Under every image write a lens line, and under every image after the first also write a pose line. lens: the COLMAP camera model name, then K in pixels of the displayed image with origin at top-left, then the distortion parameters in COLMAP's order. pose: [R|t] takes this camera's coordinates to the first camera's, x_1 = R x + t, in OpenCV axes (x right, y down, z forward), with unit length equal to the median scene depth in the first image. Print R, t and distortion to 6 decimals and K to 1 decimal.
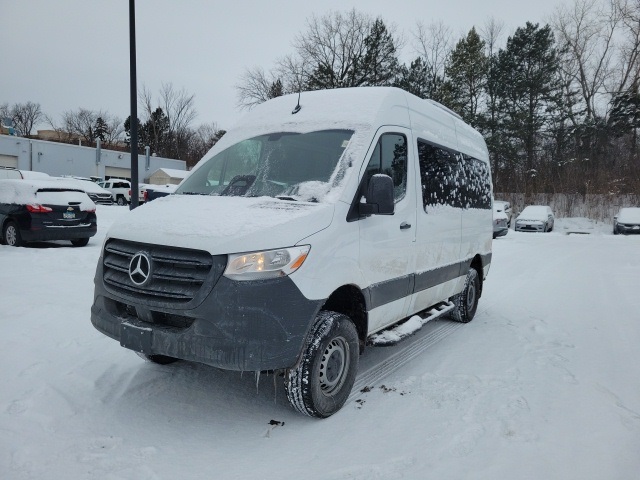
lens RADIAL K [[478.5, 0, 323.2], [0, 478.5, 229.0], [0, 0, 1]] dist [0.036267, -0.006081]
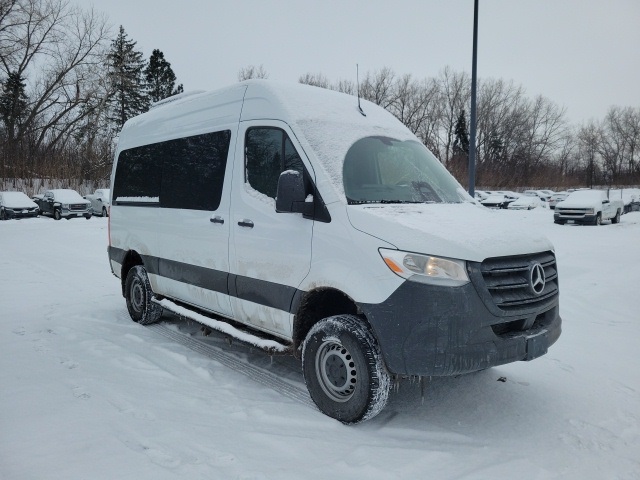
lens RADIAL K [[478.9, 0, 320.1], [0, 478.9, 231.2], [0, 0, 1]] dist [0.032037, -0.003642]
pose [[0.275516, -0.101811, 0.955890, -1.268034], [0.059567, 0.994273, 0.088730, -0.117471], [-0.959449, 0.032493, 0.280002, 0.980081]]
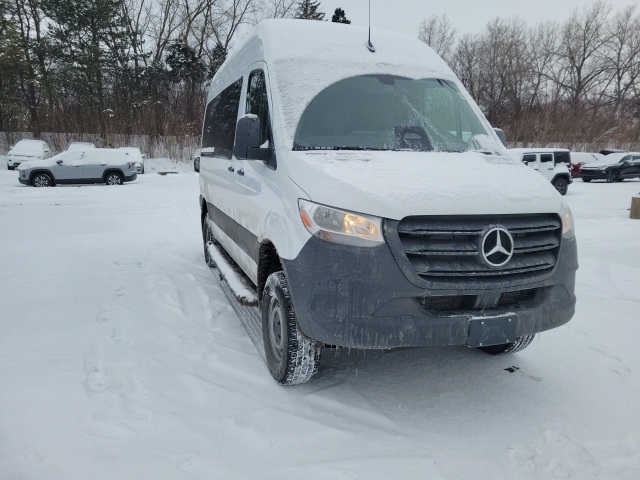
lens RADIAL K [[478.5, 0, 323.2], [0, 478.5, 229.0], [0, 0, 1]] dist [0.036267, -0.006081]
pose [[0.608191, -0.149191, 0.779644, -1.008240], [0.052850, 0.987610, 0.147759, -0.069462], [-0.792029, -0.048661, 0.608541, 0.628616]]
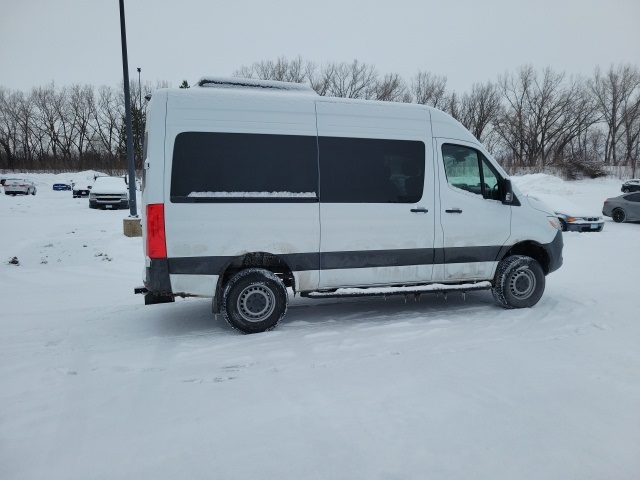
lens RADIAL K [[480.6, 0, 320.0], [0, 480.6, 240.0], [0, 0, 1]] dist [0.040240, -0.002360]
pose [[-0.767425, -0.114113, 0.630901, -0.936072], [-0.000914, 0.984227, 0.176908, -0.238715], [-0.641138, 0.135187, -0.755425, 3.018509]]
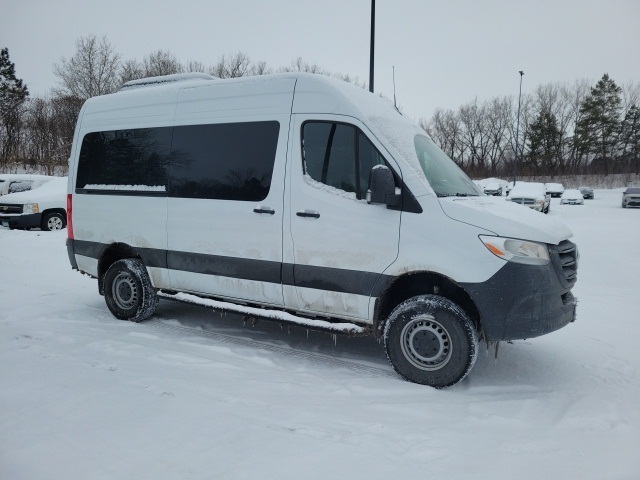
lens RADIAL K [[480.6, 0, 320.0], [0, 480.6, 240.0], [0, 0, 1]] dist [0.040240, -0.002360]
pose [[-0.035241, -0.143629, 0.989004, -1.405928], [0.036108, 0.988790, 0.144884, -0.152288], [-0.998726, 0.040817, -0.029660, 1.472066]]
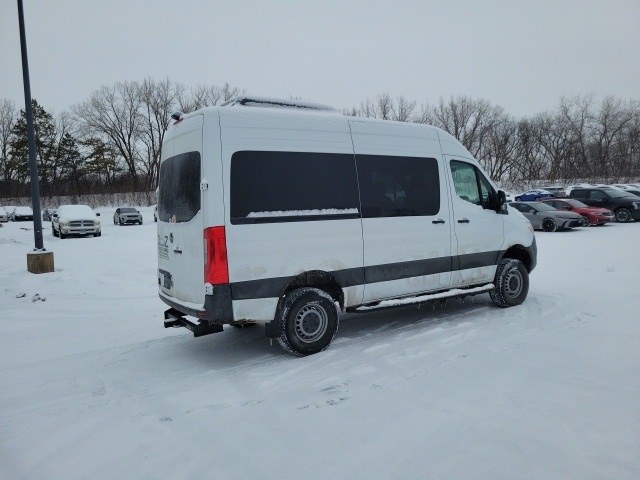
lens RADIAL K [[482.7, 0, 322.4], [0, 482.7, 230.8], [0, 0, 1]] dist [0.043605, -0.002208]
pose [[-0.913770, -0.029027, 0.405193, -0.487577], [0.019872, 0.993056, 0.115954, -0.229538], [-0.405745, 0.114007, -0.906848, 3.324998]]
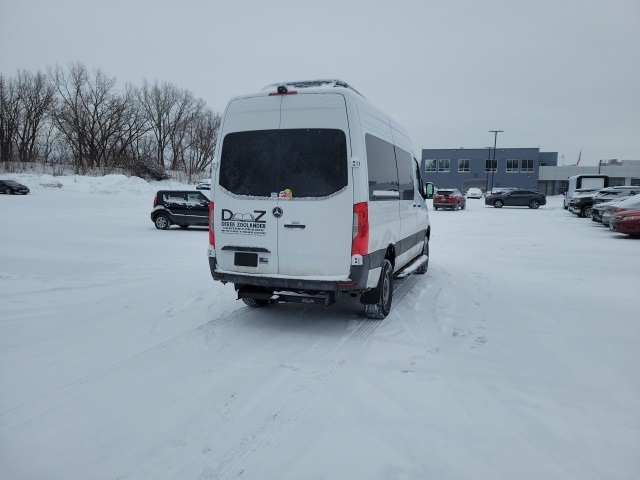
lens RADIAL K [[482.7, 0, 322.4], [0, 482.7, 230.8], [0, 0, 1]] dist [0.043605, -0.002208]
pose [[-0.974739, -0.041668, -0.219426, 0.702737], [-0.069828, 0.990047, 0.122189, -0.176538], [0.212151, 0.134424, -0.967947, 3.591368]]
